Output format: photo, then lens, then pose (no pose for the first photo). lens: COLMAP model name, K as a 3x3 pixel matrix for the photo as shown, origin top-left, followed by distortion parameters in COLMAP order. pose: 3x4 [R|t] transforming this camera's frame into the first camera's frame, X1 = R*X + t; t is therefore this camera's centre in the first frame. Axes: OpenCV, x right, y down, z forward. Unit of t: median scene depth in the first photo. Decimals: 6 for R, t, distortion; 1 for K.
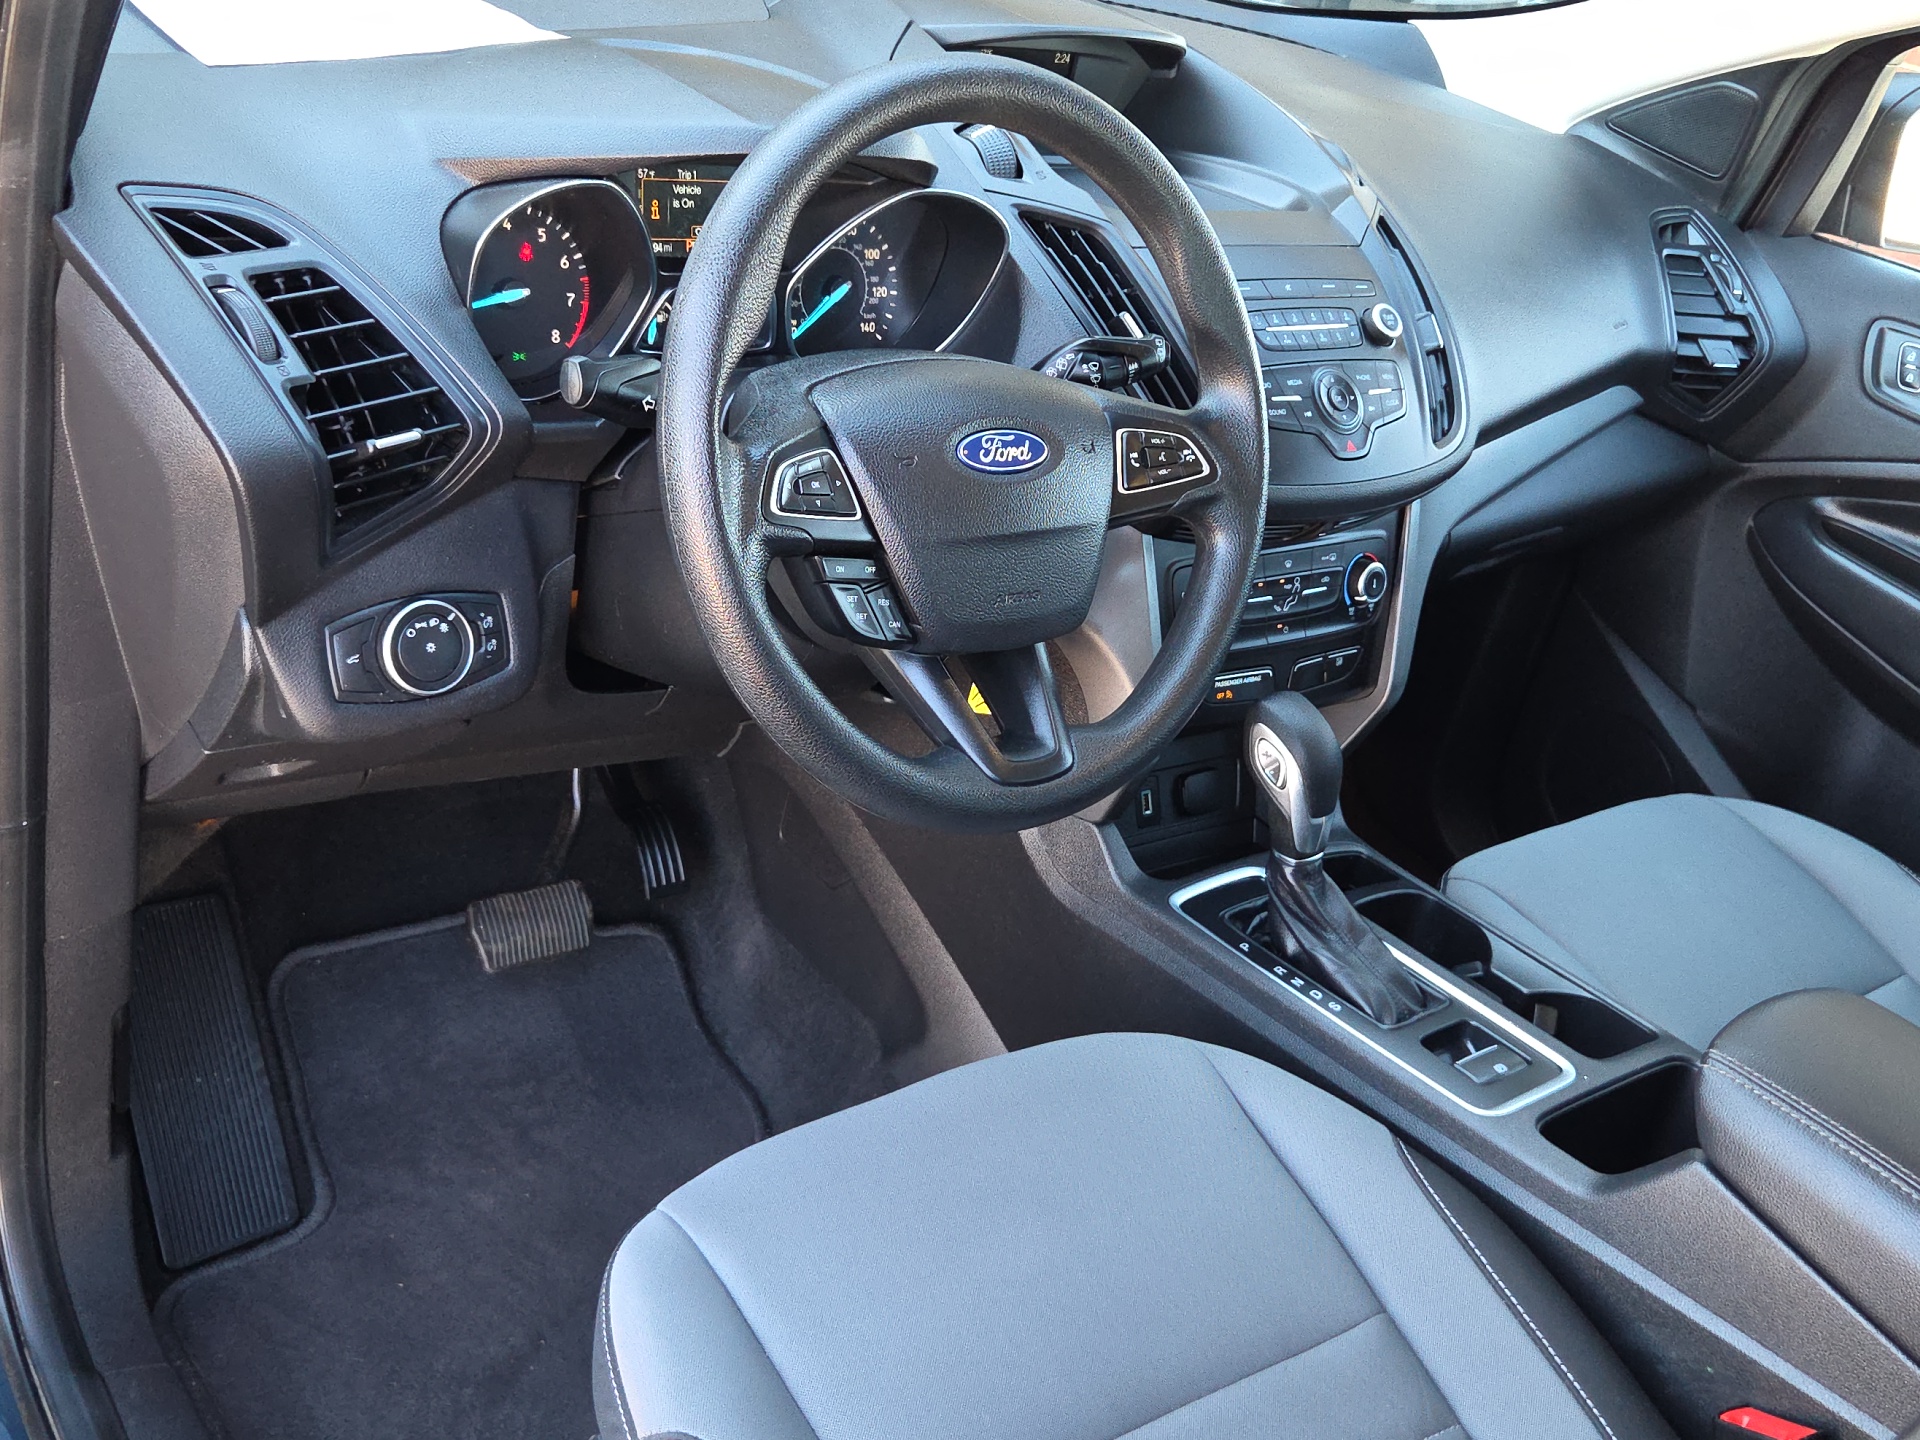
lens RADIAL K [[1938.4, 0, 945.7], [0, 1938.4, 708.9], [0, 0, 1]] dist [0.058185, 0.000000]
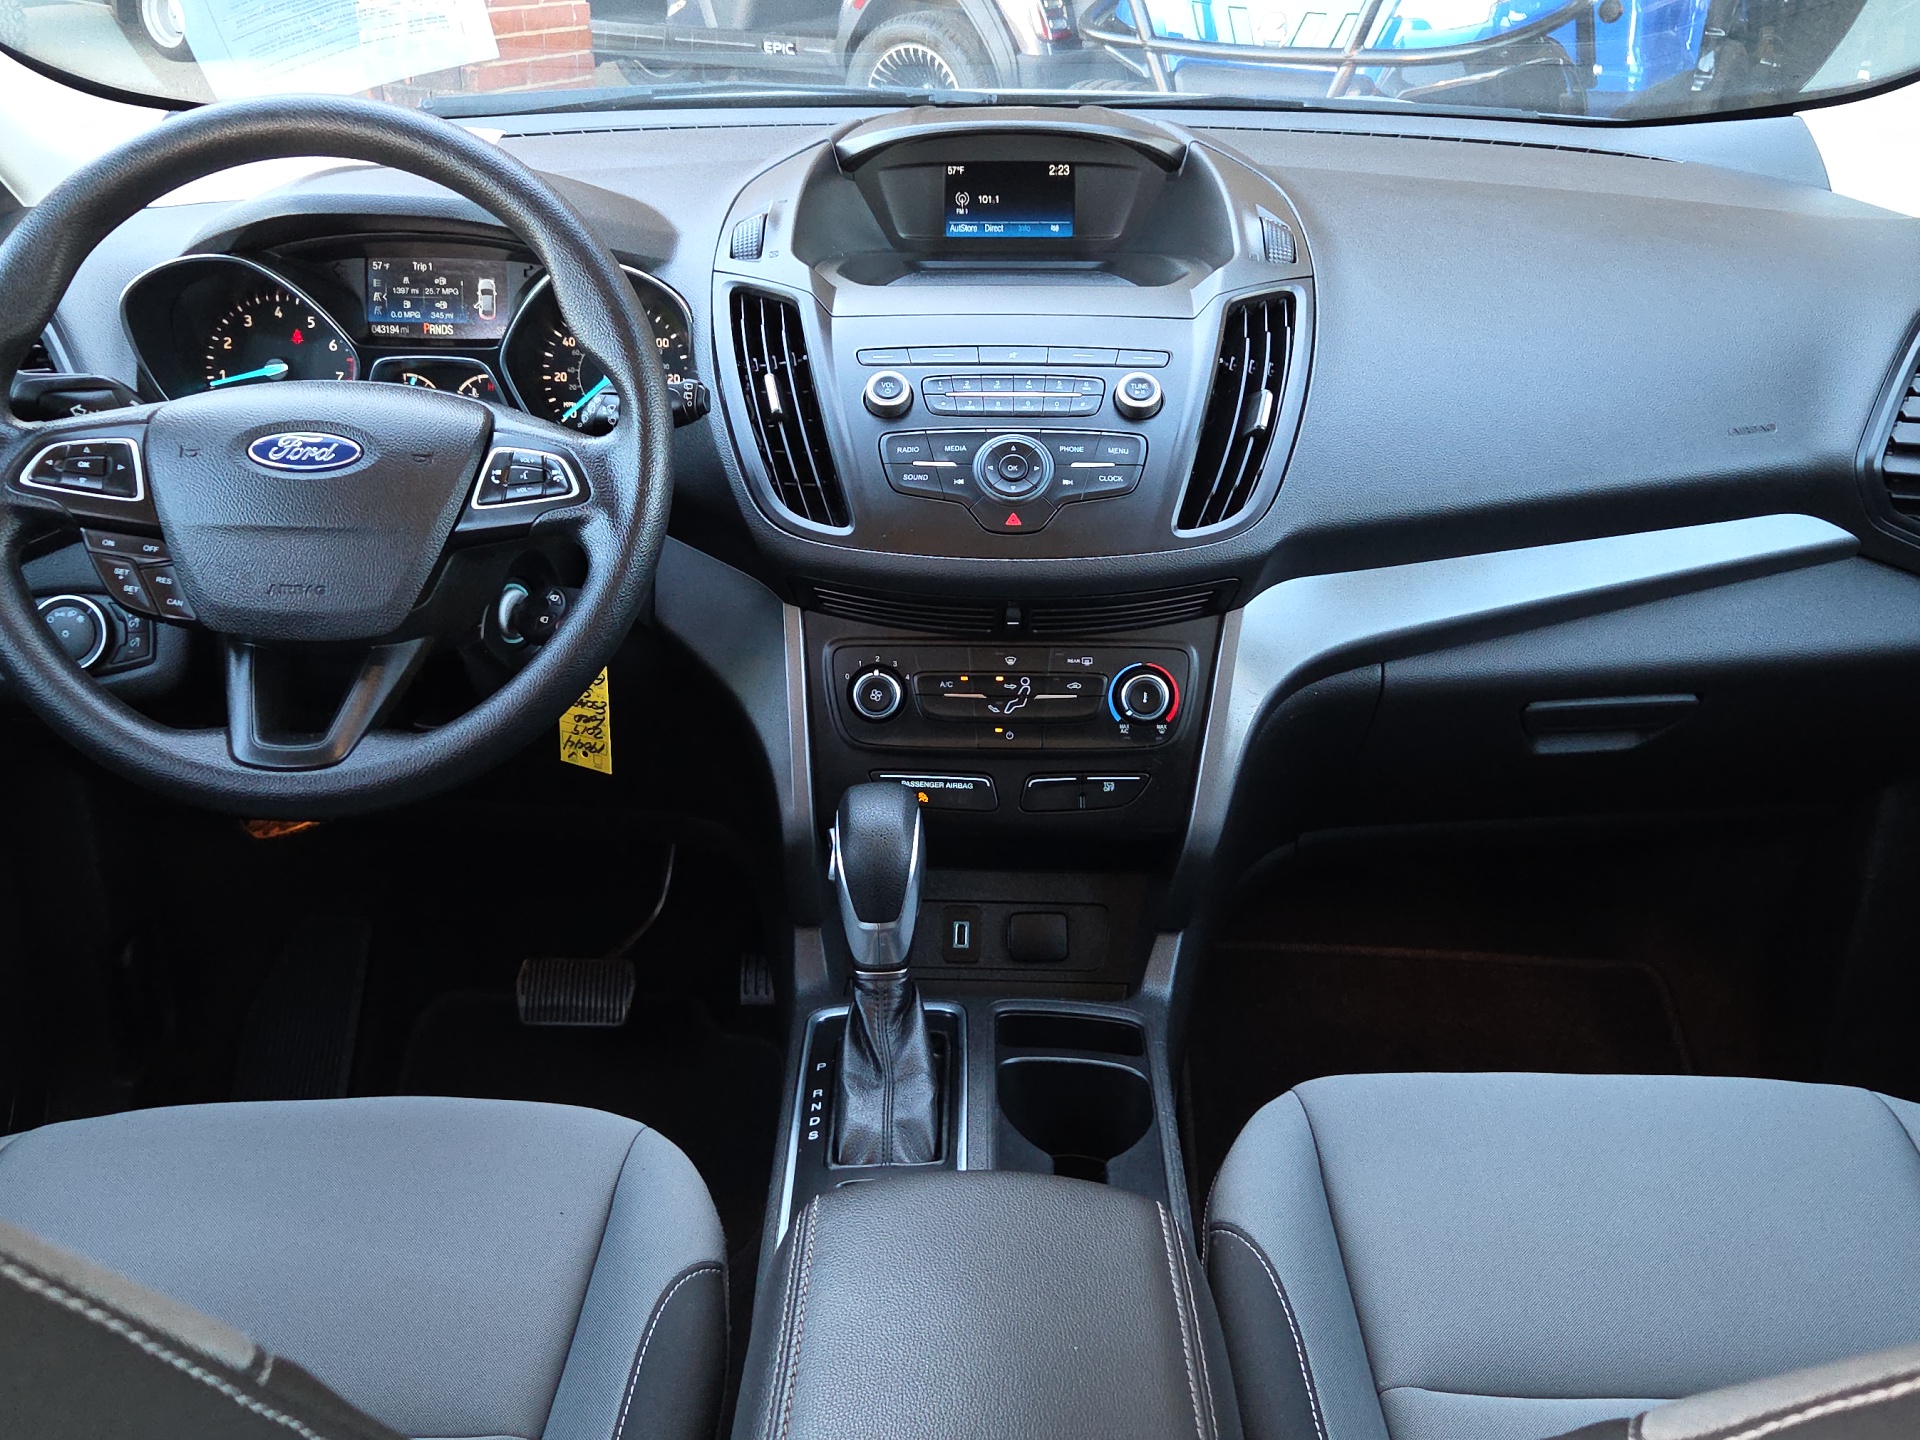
lens RADIAL K [[1926.7, 0, 961.2], [0, 1926.7, 689.1], [0, 0, 1]] dist [0.052002, 0.000000]
pose [[0.774539, 0.043423, -0.631034, 0.831469], [-0.155448, 0.980112, -0.123355, 0.058022], [0.613128, 0.193636, 0.765885, 0.371906]]
